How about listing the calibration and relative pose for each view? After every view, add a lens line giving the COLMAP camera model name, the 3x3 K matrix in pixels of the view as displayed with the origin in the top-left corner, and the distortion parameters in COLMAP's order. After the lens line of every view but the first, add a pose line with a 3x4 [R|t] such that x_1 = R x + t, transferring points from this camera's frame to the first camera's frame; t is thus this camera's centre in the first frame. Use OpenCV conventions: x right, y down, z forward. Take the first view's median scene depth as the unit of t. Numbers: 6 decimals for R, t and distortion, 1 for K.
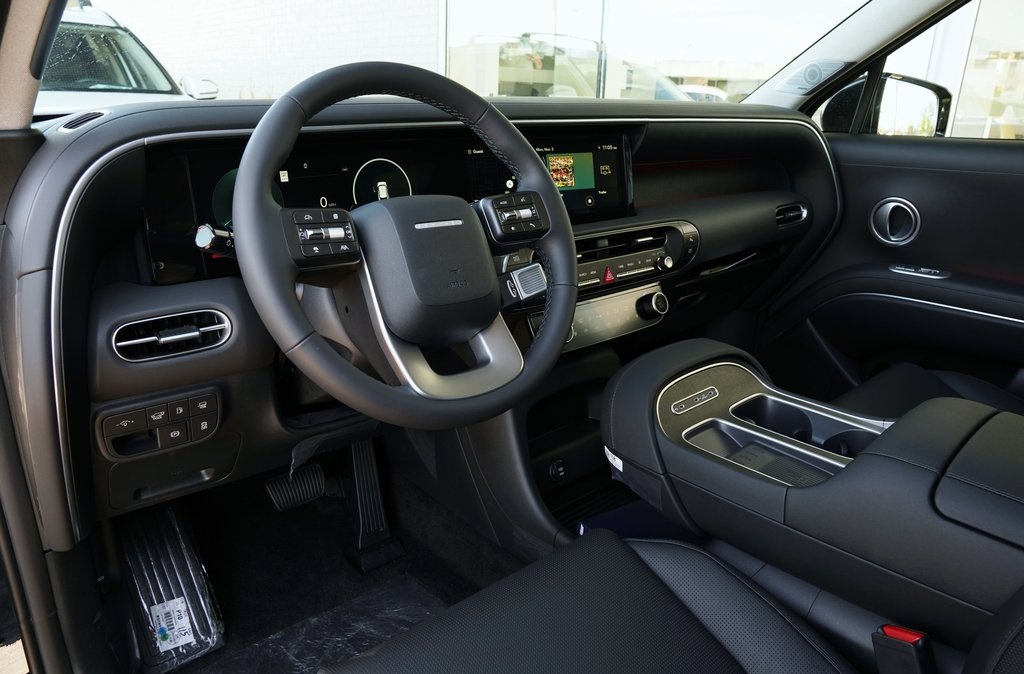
lens RADIAL K [[716.8, 0, 516.6], [0, 716.8, 322.4], [0, 0, 1]] dist [-0.136688, 0.112868]
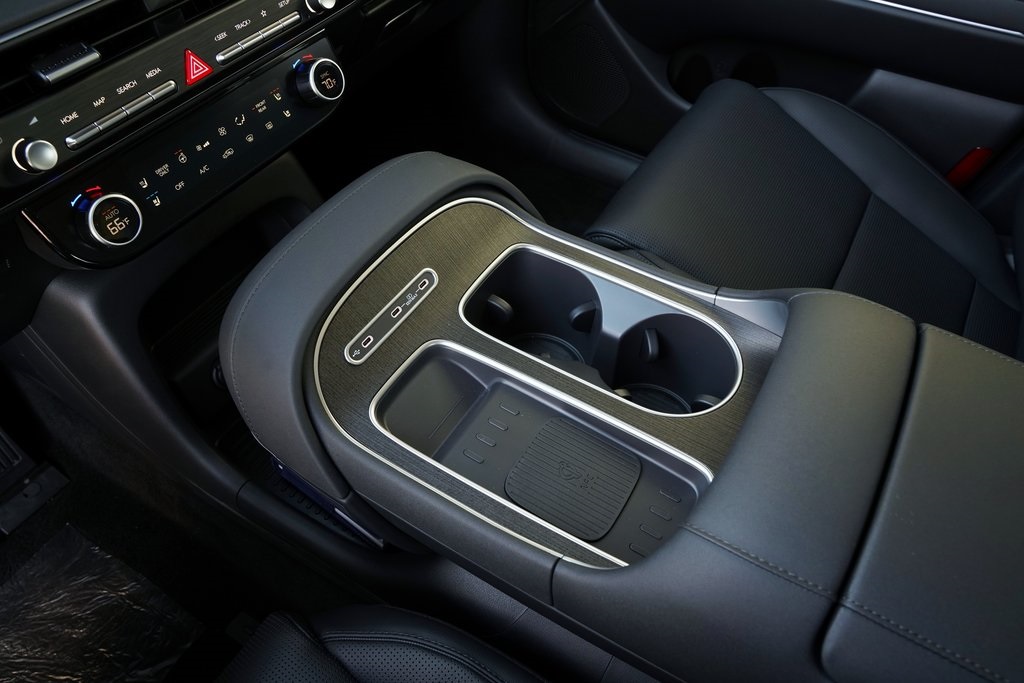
lens RADIAL K [[709.5, 0, 512.0], [0, 709.5, 341.5], [0, 0, 1]] dist [-0.128652, 0.090238]
pose [[0.957294, -0.221458, 0.185863, 0.211725], [0.089764, 0.838756, 0.537058, -0.141975], [-0.274830, -0.497438, 0.822814, 0.469849]]
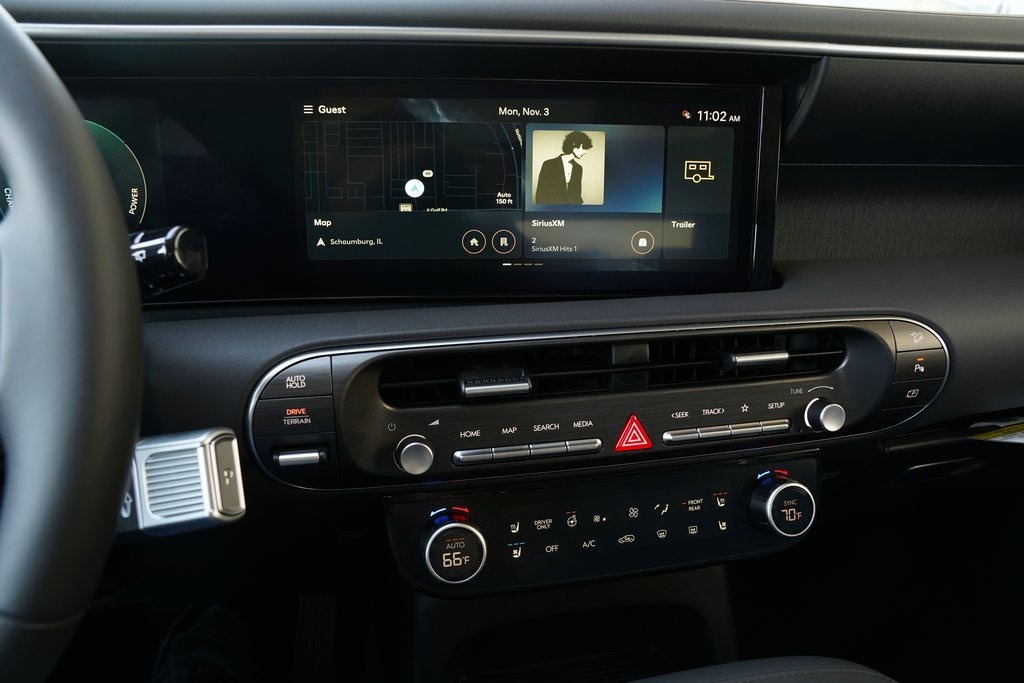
lens RADIAL K [[709.5, 0, 512.0], [0, 709.5, 341.5], [0, 0, 1]] dist [-0.128652, 0.090238]
pose [[0.870484, 0.184512, -0.456303, 0.246413], [-0.156145, 0.982710, 0.099495, -0.149071], [0.466772, -0.015359, 0.884244, 0.626186]]
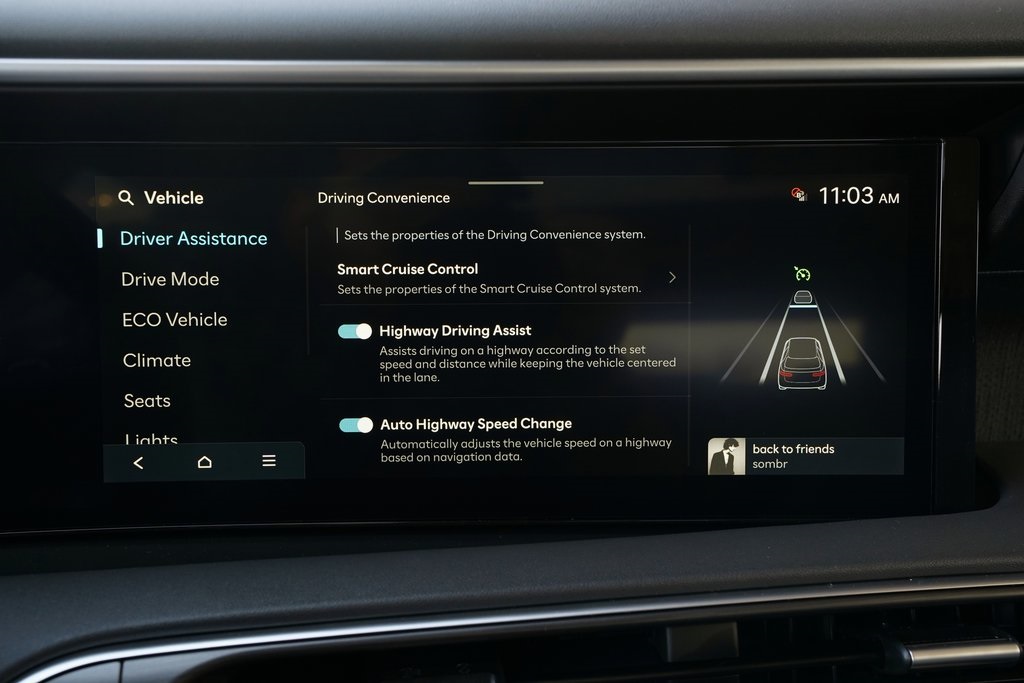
lens RADIAL K [[1021.4, 0, 512.0], [0, 1021.4, 341.5], [0, 0, 1]] dist [0.001400, 0.010127]
pose [[0.830425, 0.105927, -0.546968, 0.234377], [-0.148920, 0.988240, -0.034711, -0.183121], [0.536859, 0.110279, 0.836433, 0.714571]]
